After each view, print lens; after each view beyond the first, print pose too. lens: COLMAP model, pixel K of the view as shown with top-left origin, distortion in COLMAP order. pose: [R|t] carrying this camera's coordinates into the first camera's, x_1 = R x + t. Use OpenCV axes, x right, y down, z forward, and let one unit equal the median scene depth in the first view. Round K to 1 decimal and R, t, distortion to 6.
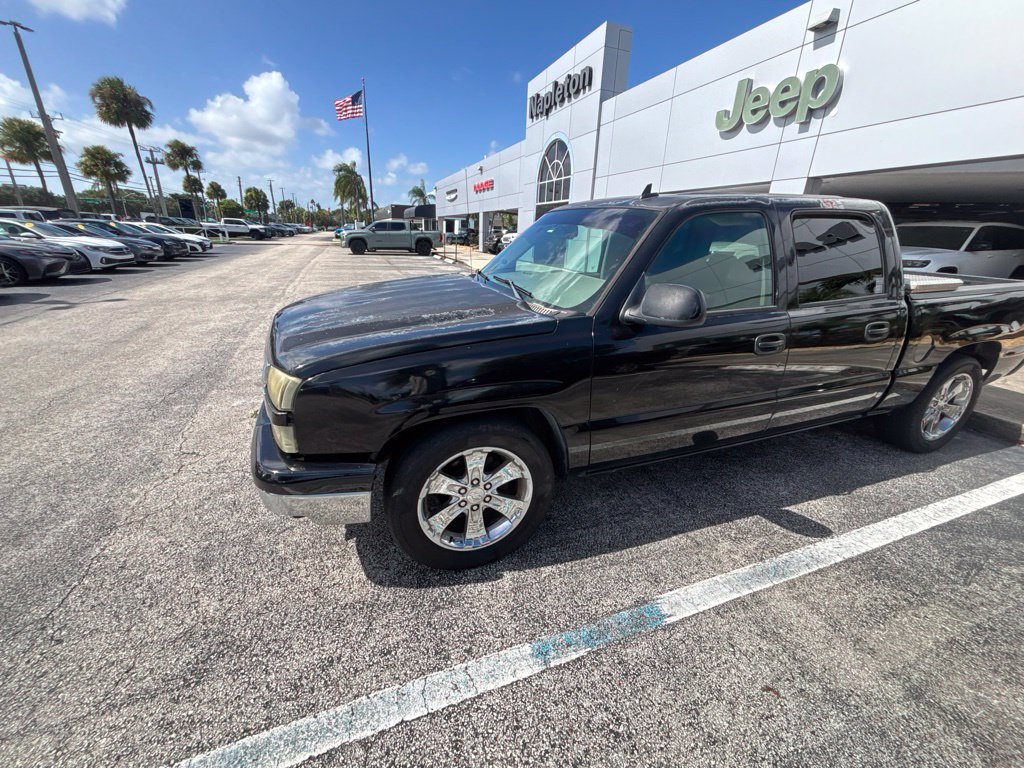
lens RADIAL K [[411.6, 0, 507.1], [0, 411.6, 378.6], [0, 0, 1]] dist [-0.001691, 0.002129]
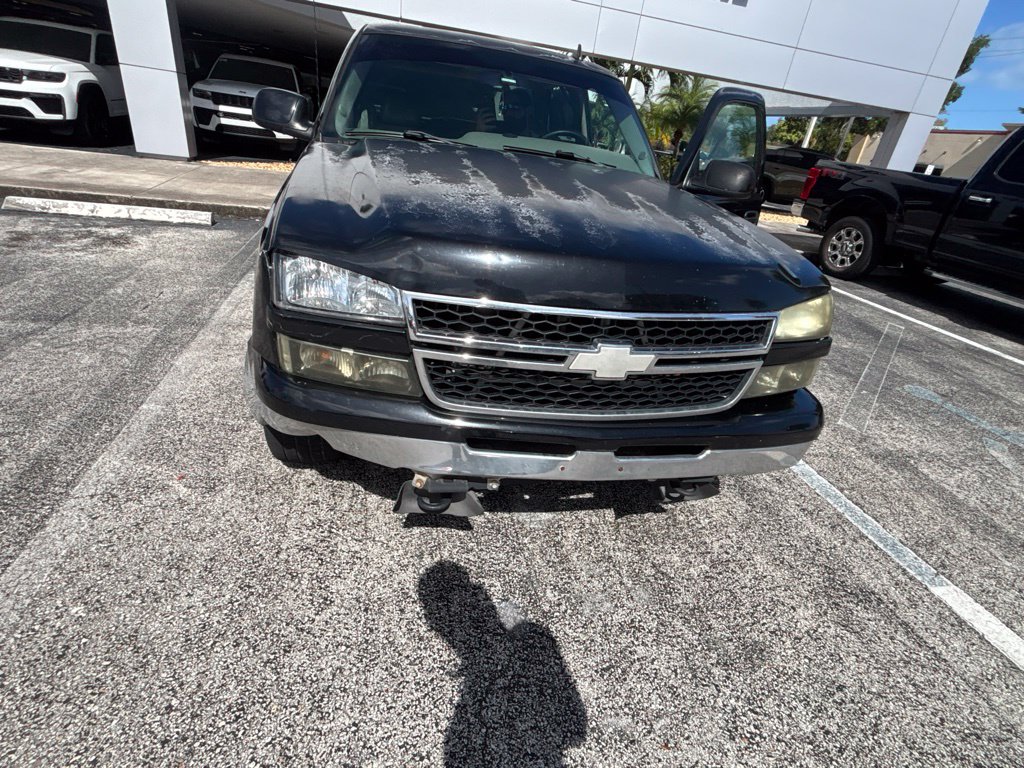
lens RADIAL K [[495.6, 0, 511.1], [0, 495.6, 384.9], [0, 0, 1]] dist [-0.005351, 0.004645]
pose [[0.127694, -0.470550, 0.873085, -0.881542], [0.219743, 0.871836, 0.437738, -0.240267], [-0.967165, 0.135958, 0.214729, 0.796626]]
